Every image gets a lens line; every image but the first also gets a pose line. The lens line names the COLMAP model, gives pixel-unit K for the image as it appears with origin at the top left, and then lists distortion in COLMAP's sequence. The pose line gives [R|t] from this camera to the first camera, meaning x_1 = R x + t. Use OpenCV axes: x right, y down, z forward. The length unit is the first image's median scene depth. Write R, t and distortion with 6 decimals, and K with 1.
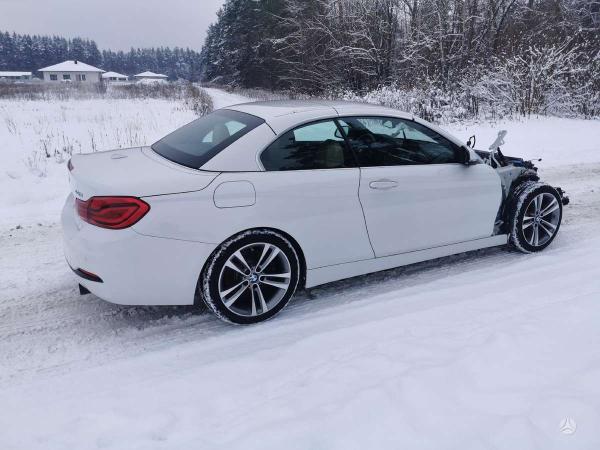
lens RADIAL K [[458.7, 0, 302.9], [0, 458.7, 226.4], [0, 0, 1]] dist [0.078507, -0.106464]
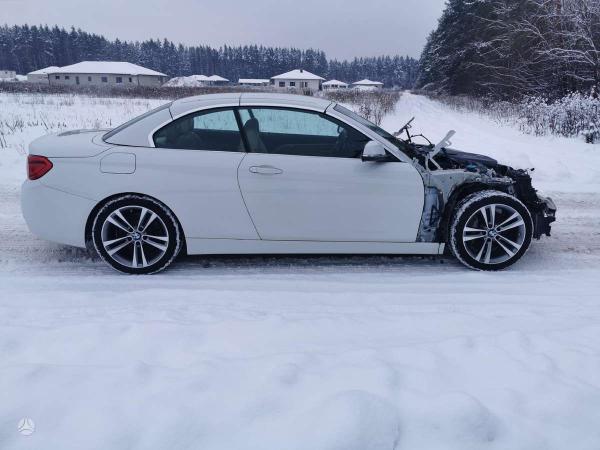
lens RADIAL K [[458.7, 0, 302.9], [0, 458.7, 226.4], [0, 0, 1]] dist [0.078507, -0.106464]
pose [[0.902315, 0.131729, -0.410457, 0.539960], [-0.137639, 0.990365, 0.015267, 0.006810], [0.408513, 0.042719, 0.911752, 0.054416]]
